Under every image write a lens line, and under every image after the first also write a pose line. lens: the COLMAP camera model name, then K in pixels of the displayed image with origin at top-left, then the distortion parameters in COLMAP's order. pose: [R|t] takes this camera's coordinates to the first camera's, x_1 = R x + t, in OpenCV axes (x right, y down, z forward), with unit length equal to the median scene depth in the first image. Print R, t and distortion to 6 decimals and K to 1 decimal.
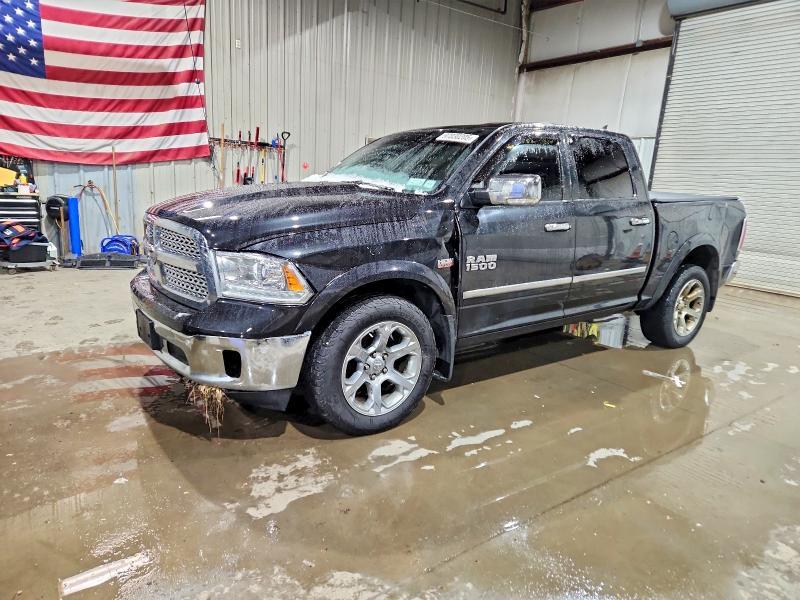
lens RADIAL K [[543.8, 0, 400.0], [0, 543.8, 300.0], [0, 0, 1]] dist [0.054007, -0.047050]
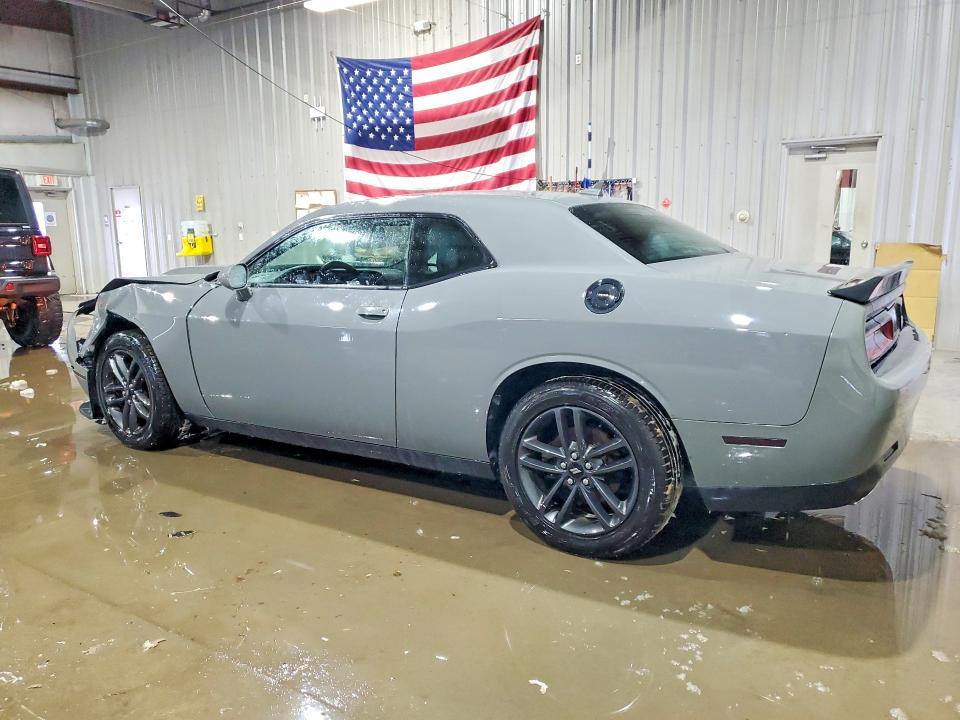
lens RADIAL K [[652.6, 0, 480.0], [0, 652.6, 360.0], [0, 0, 1]] dist [0.054007, -0.047050]
pose [[0.392399, 0.118142, -0.912176, 0.627747], [-0.162637, 0.985003, 0.057611, -0.075274], [0.905302, 0.125747, 0.405728, 0.589886]]
